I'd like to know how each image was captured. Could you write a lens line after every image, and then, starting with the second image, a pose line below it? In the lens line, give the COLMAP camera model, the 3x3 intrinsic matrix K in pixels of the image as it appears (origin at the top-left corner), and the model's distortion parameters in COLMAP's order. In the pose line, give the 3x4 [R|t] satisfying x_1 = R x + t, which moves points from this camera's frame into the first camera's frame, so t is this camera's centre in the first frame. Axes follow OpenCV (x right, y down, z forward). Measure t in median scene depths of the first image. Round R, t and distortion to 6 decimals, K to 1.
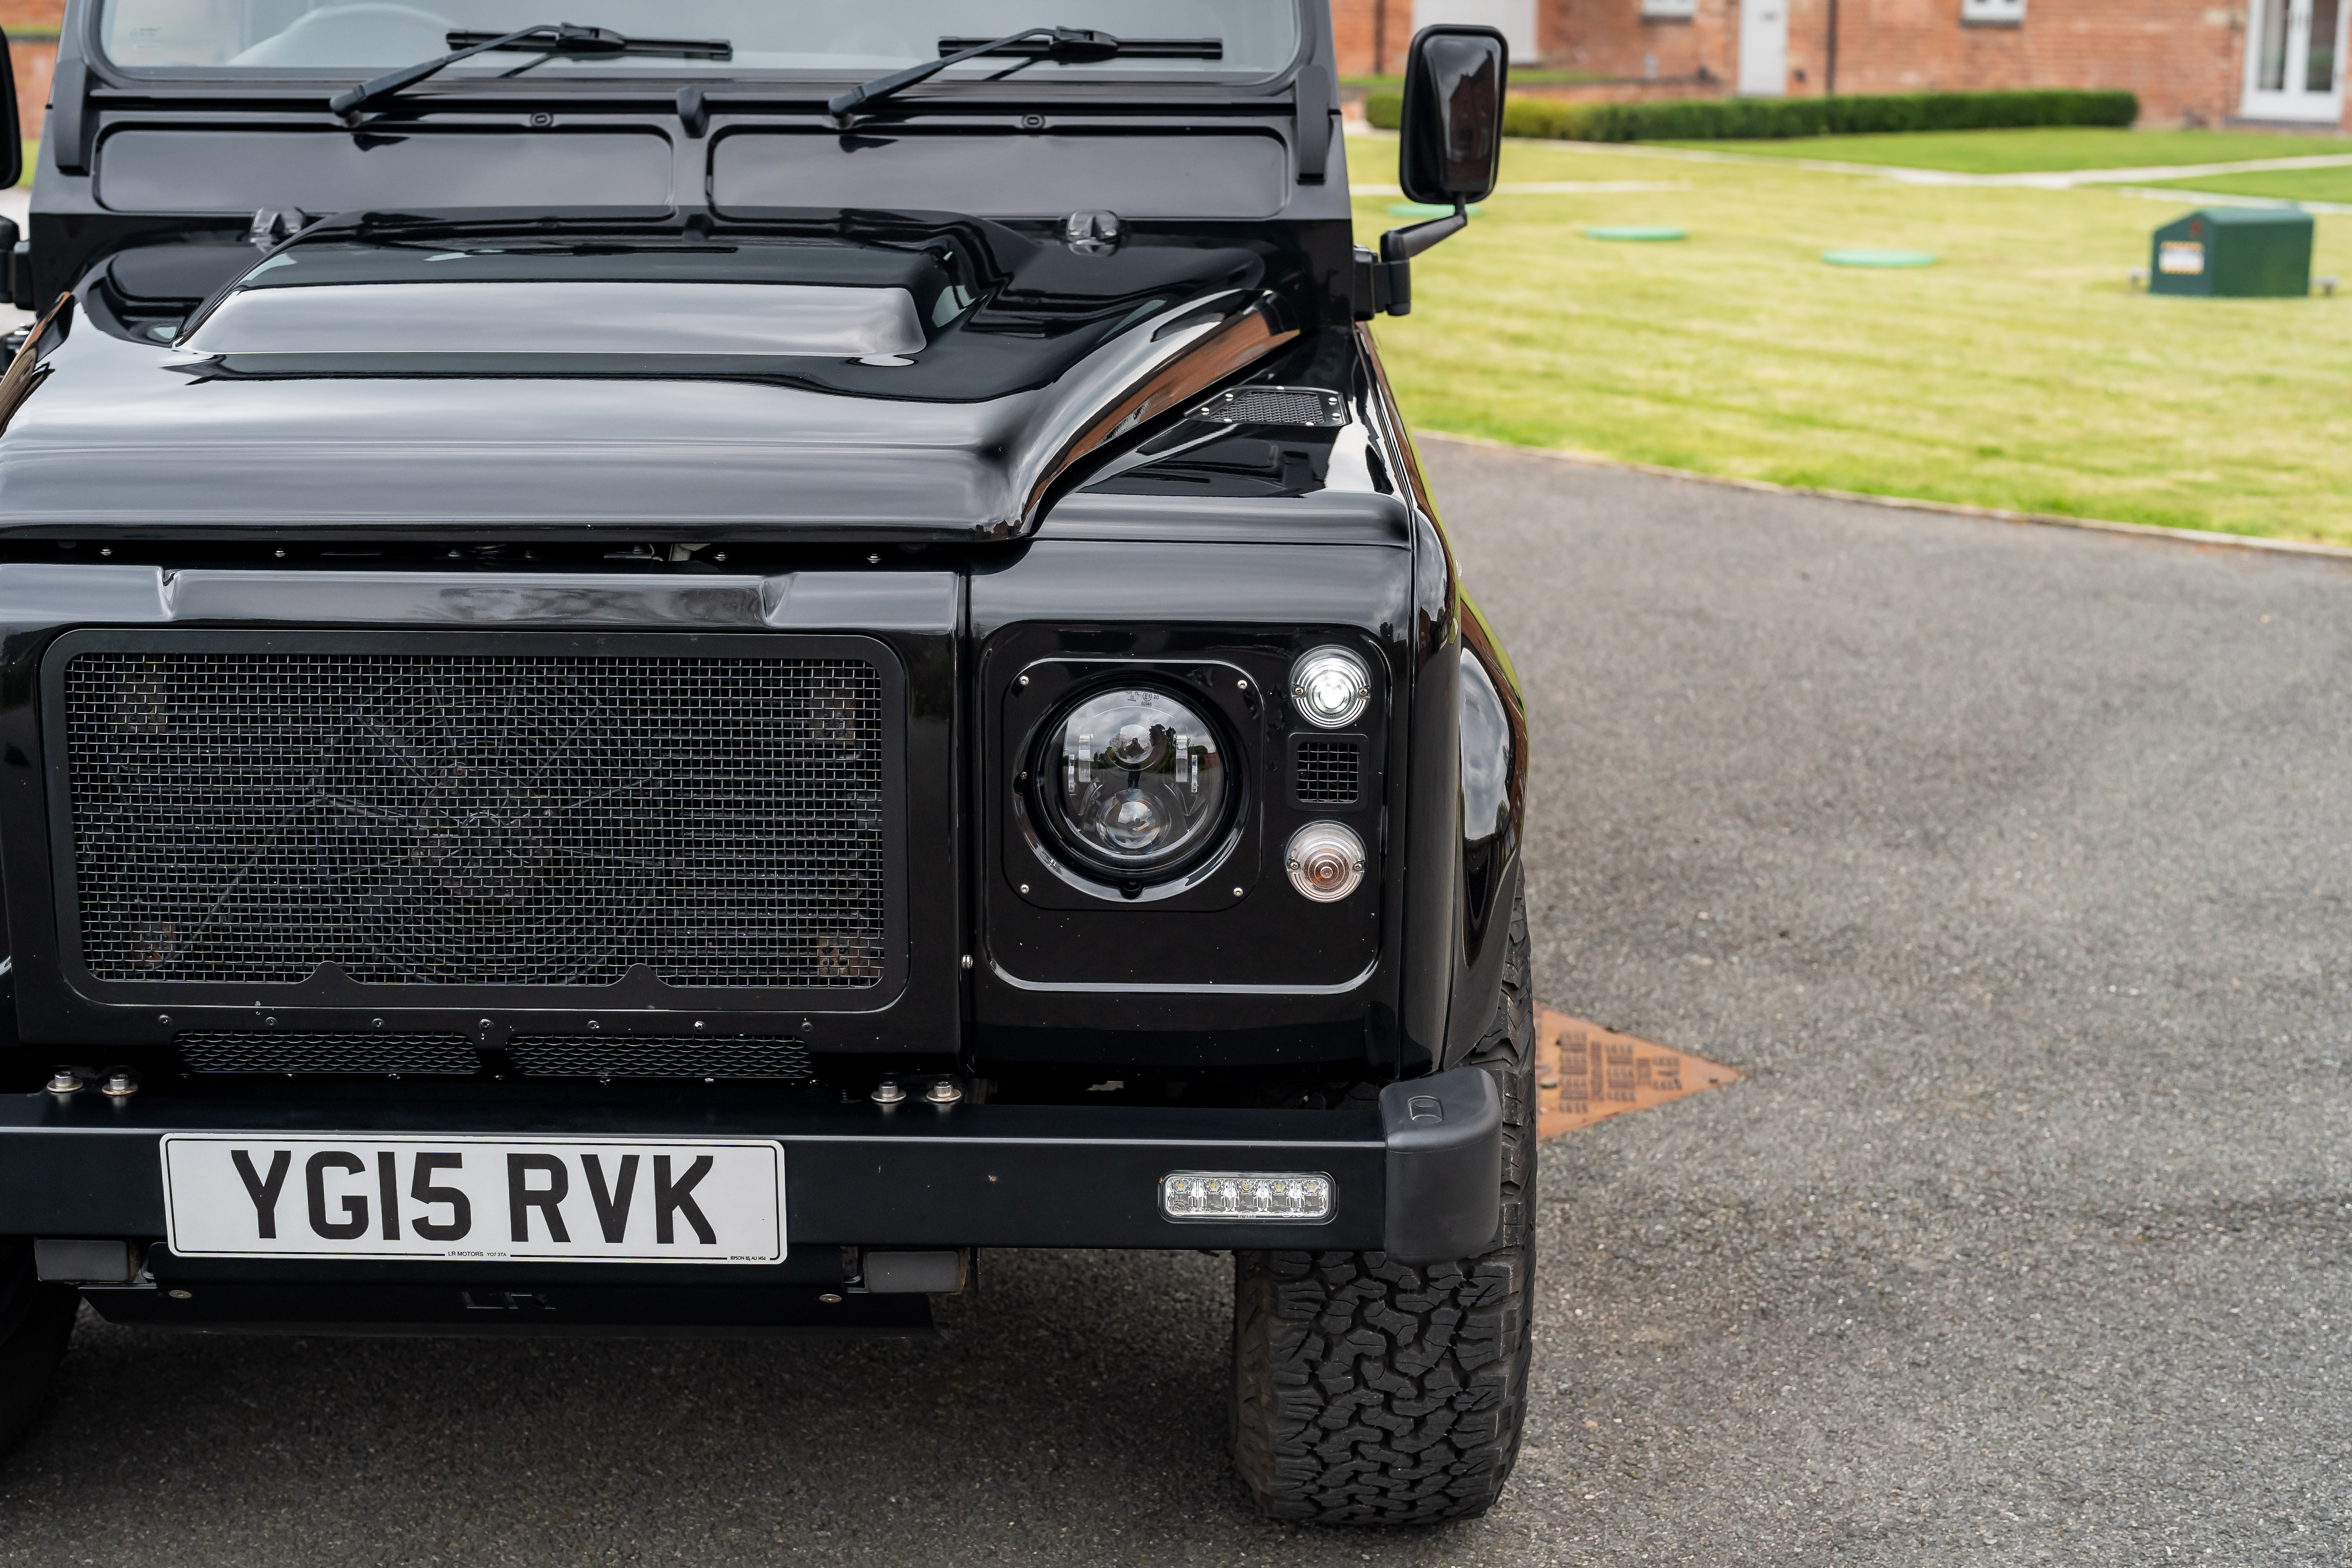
lens RADIAL K [[3290.9, 0, 1222.8], [0, 3290.9, 733.6], [0, 0, 1]] dist [0.012623, 0.008722]
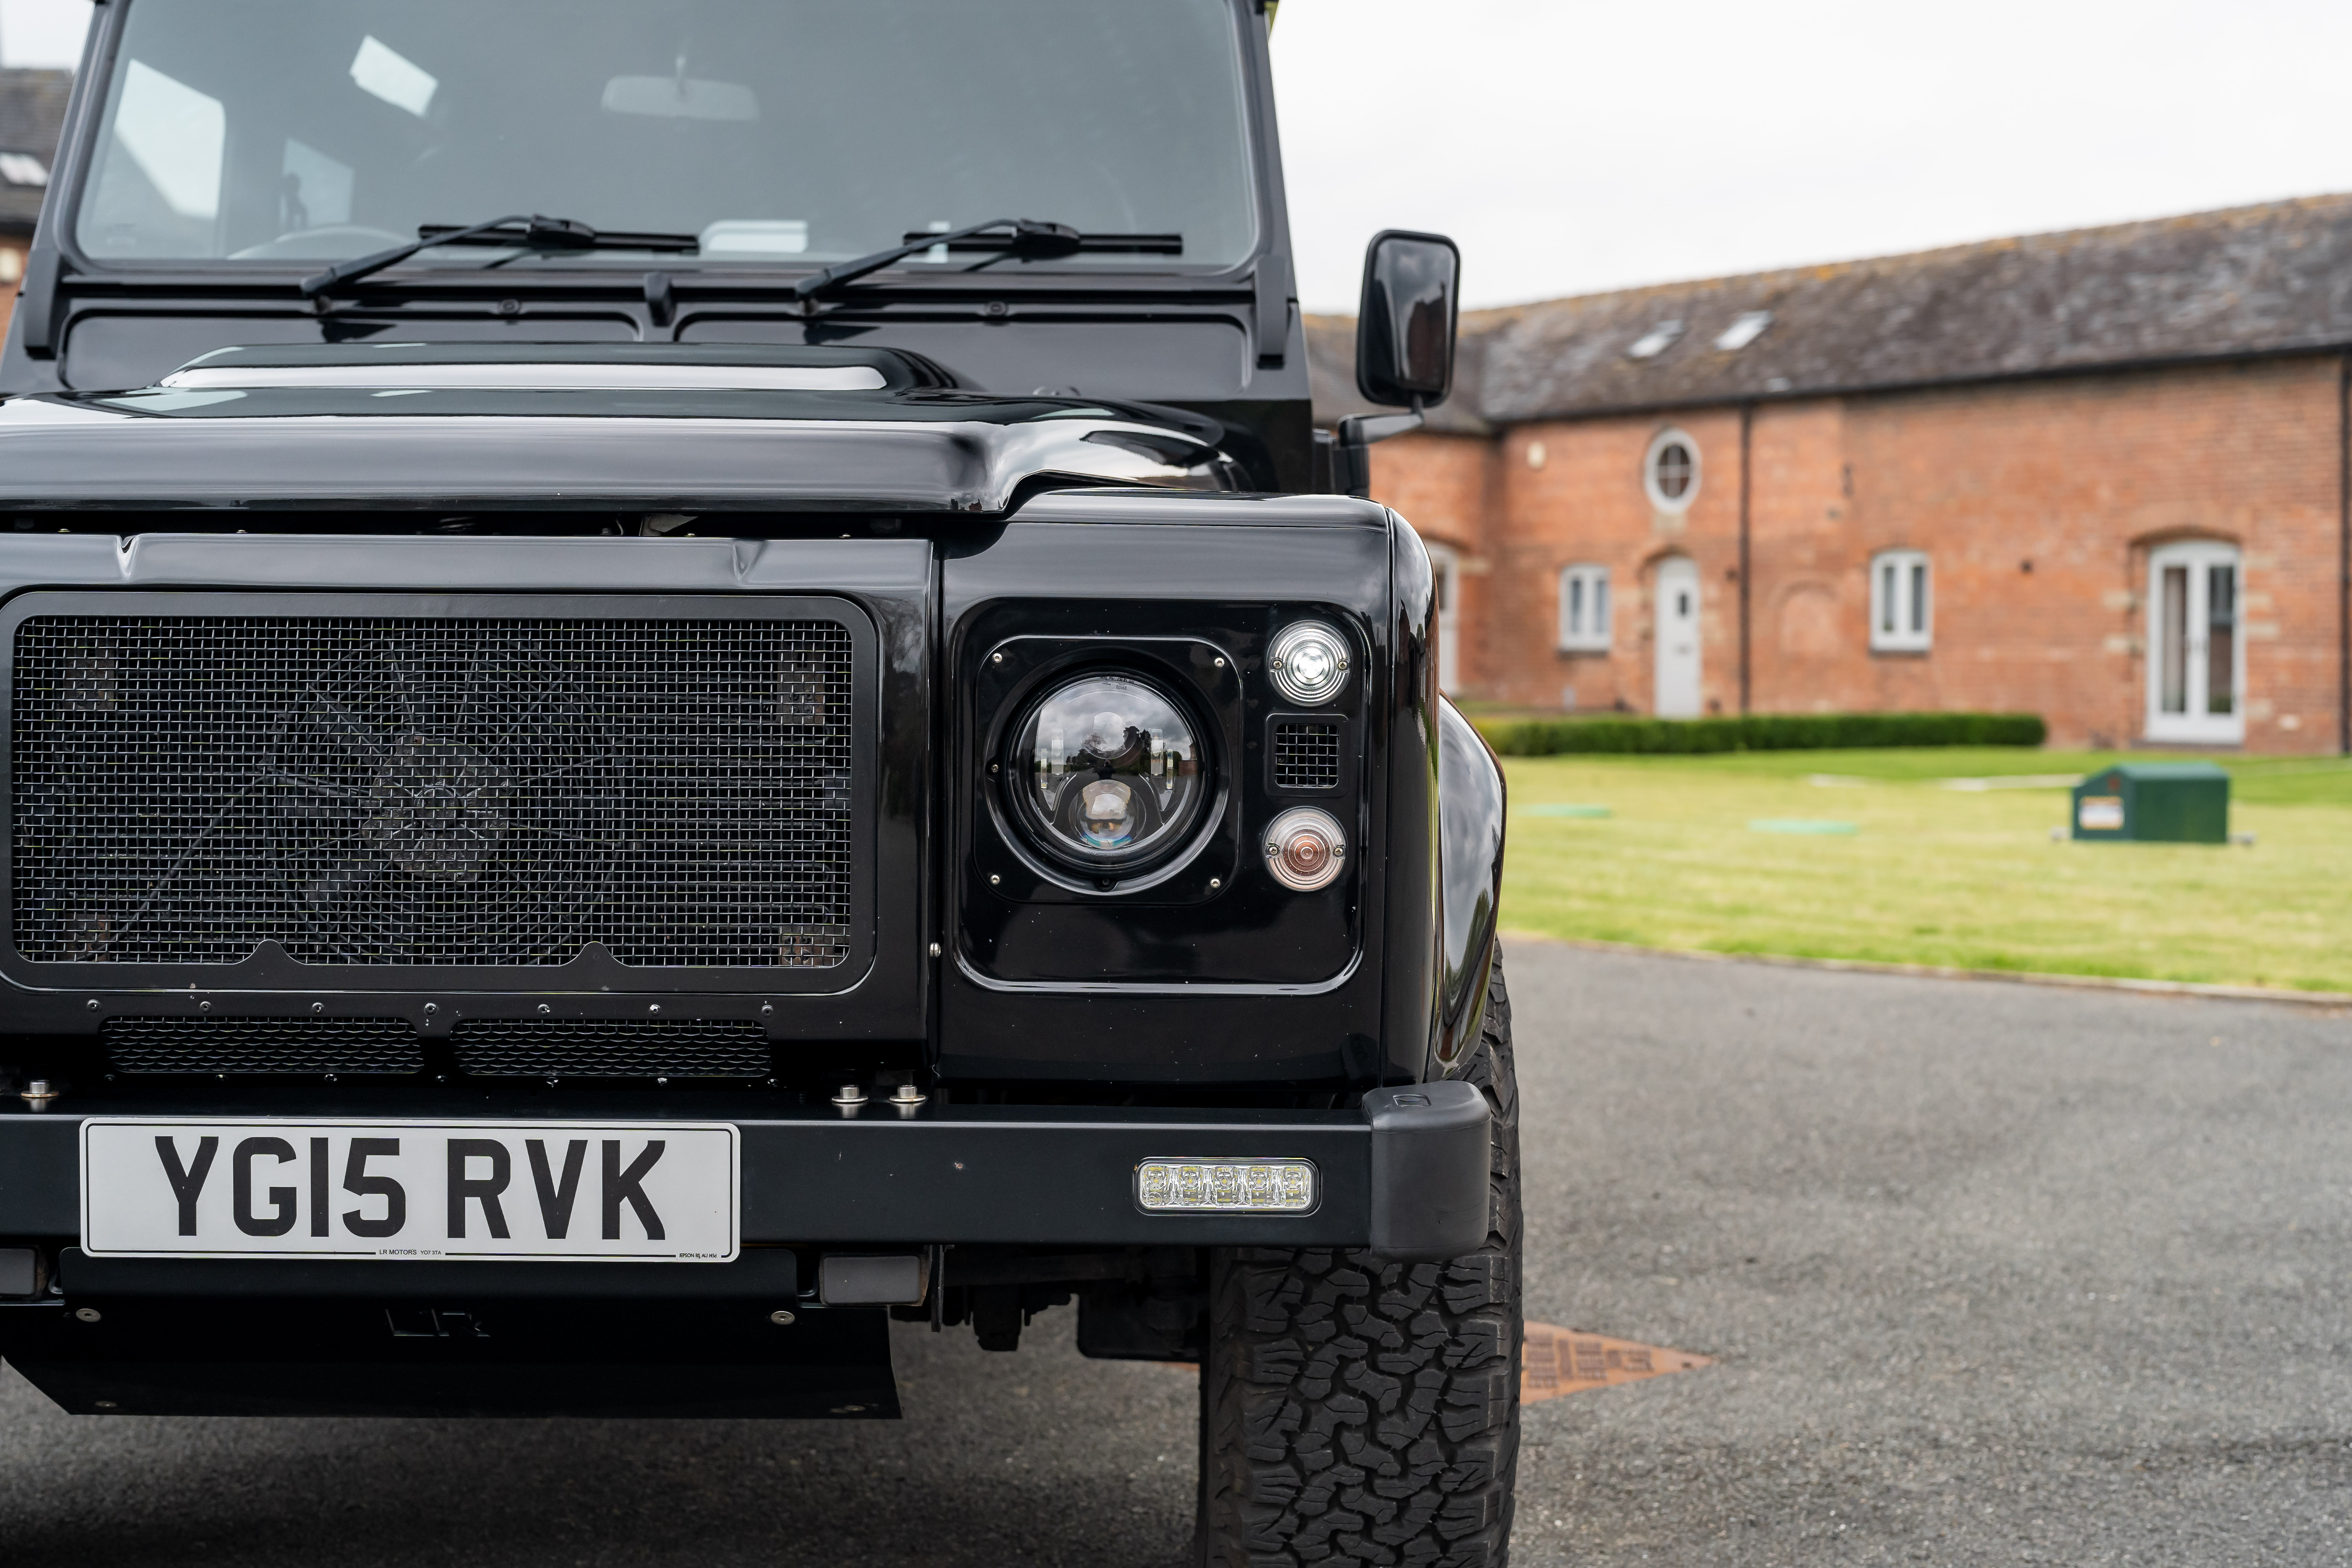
lens RADIAL K [[3311.8, 0, 1221.6], [0, 3311.8, 772.6], [0, 0, 1]] dist [0.007766, -0.035250]
pose [[0.999722, 0.003045, 0.023367, -0.016211], [0.001511, 0.981292, -0.192518, 0.202432], [-0.023516, 0.192499, 0.981015, 0.035581]]
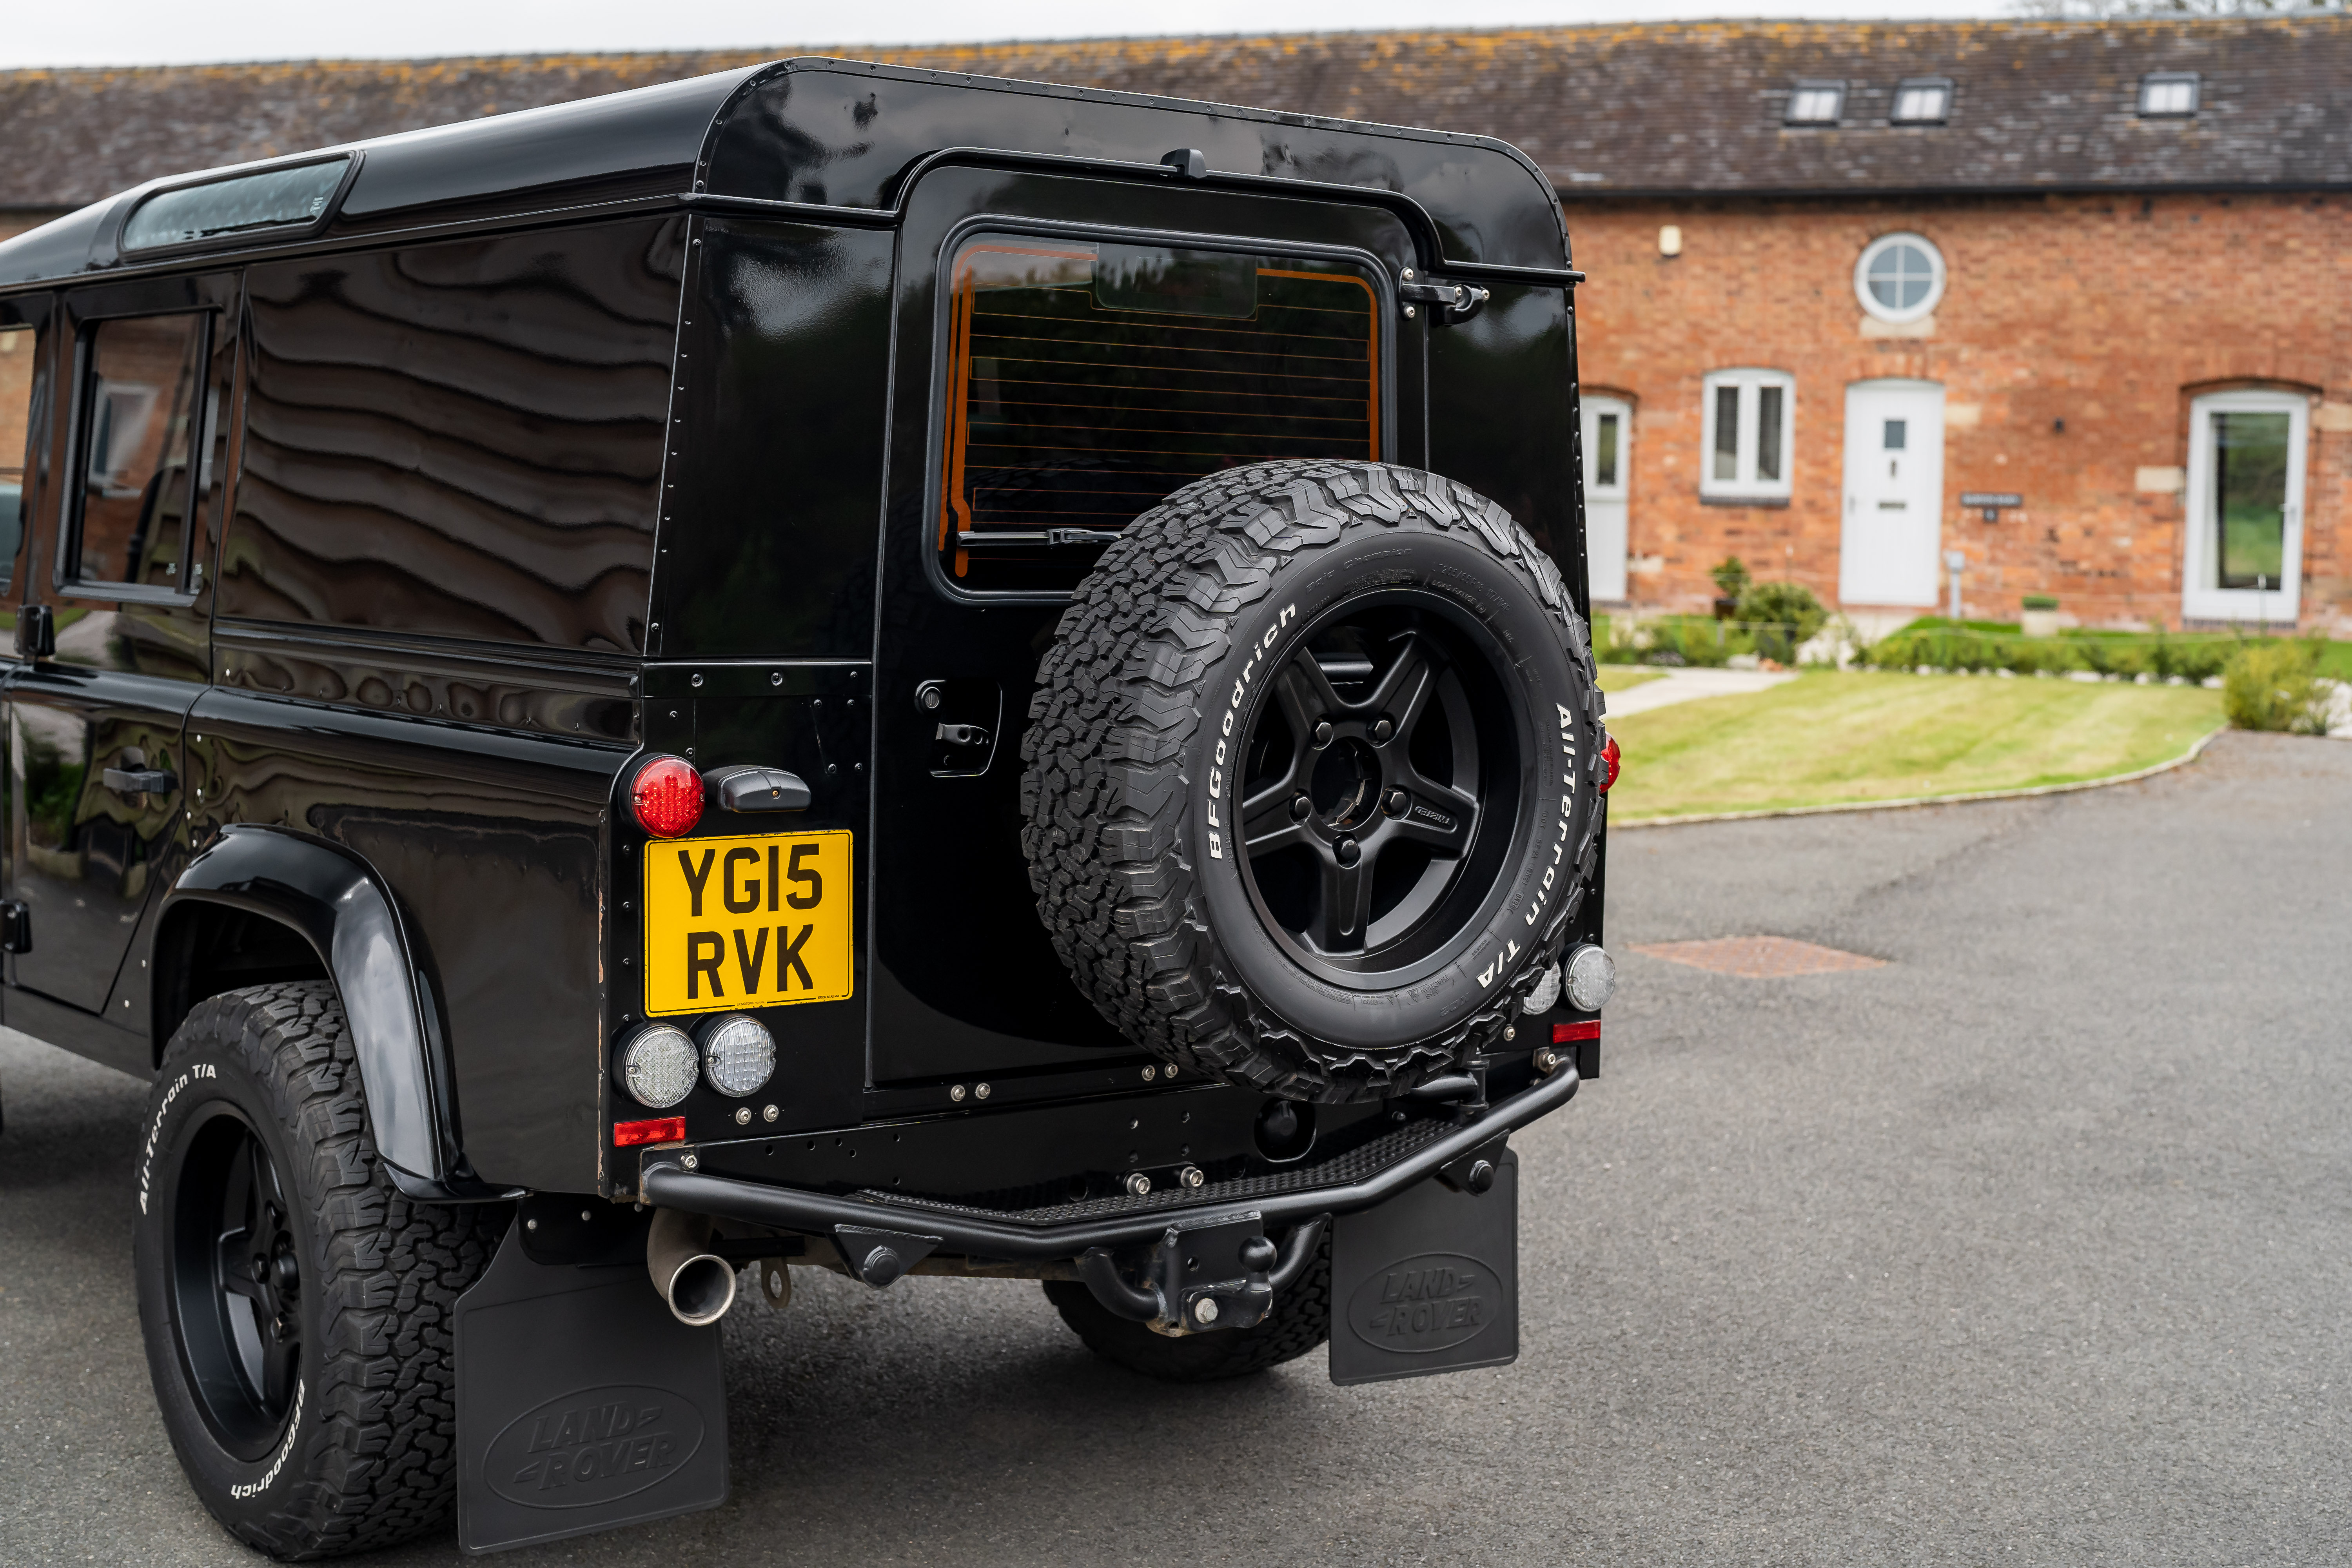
lens RADIAL K [[3305.7, 0, 1153.3], [0, 3305.7, 771.6], [0, 0, 1]] dist [-0.036171, 0.122116]
pose [[0.794333, -0.049814, 0.605436, -1.213526], [0.122294, 0.989341, -0.079049, 0.154967], [-0.595045, 0.136832, 0.791959, -0.715386]]
